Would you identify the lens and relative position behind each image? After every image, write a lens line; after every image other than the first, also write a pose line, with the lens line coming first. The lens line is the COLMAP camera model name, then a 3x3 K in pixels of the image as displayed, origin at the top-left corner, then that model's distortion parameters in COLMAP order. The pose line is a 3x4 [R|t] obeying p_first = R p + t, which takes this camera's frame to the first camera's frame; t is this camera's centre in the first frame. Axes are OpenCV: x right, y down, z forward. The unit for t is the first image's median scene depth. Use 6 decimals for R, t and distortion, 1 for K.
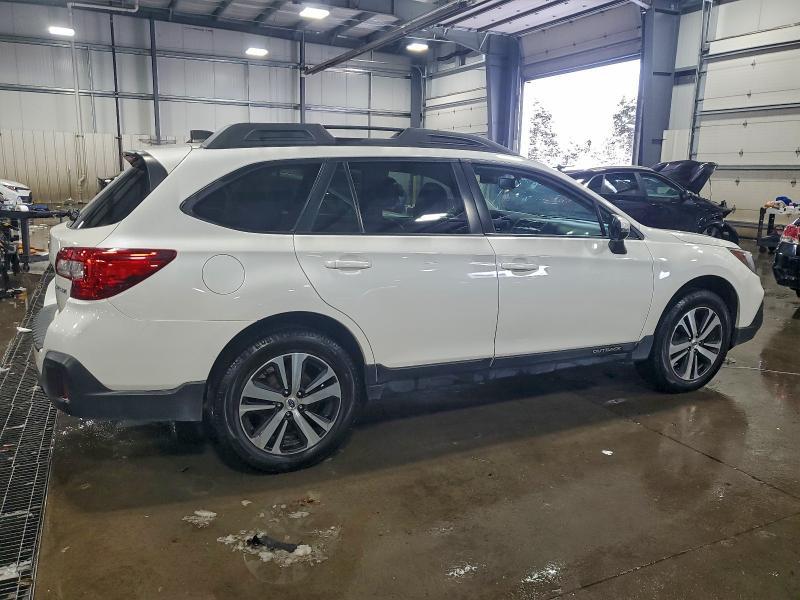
lens RADIAL K [[609.0, 0, 382.8], [0, 609.0, 302.8], [0, 0, 1]] dist [0.023527, 0.001697]
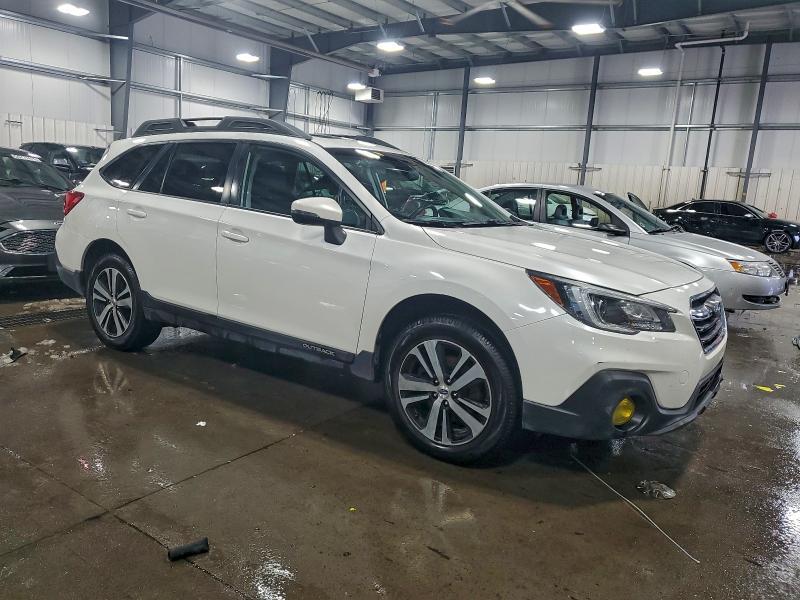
lens RADIAL K [[624.7, 0, 388.4], [0, 624.7, 295.1], [0, 0, 1]] dist [0.026180, -0.000924]
pose [[0.492266, 0.163305, -0.854989, 1.104625], [-0.235256, 0.970649, 0.049946, -0.064647], [0.838051, 0.176554, 0.516236, 0.567786]]
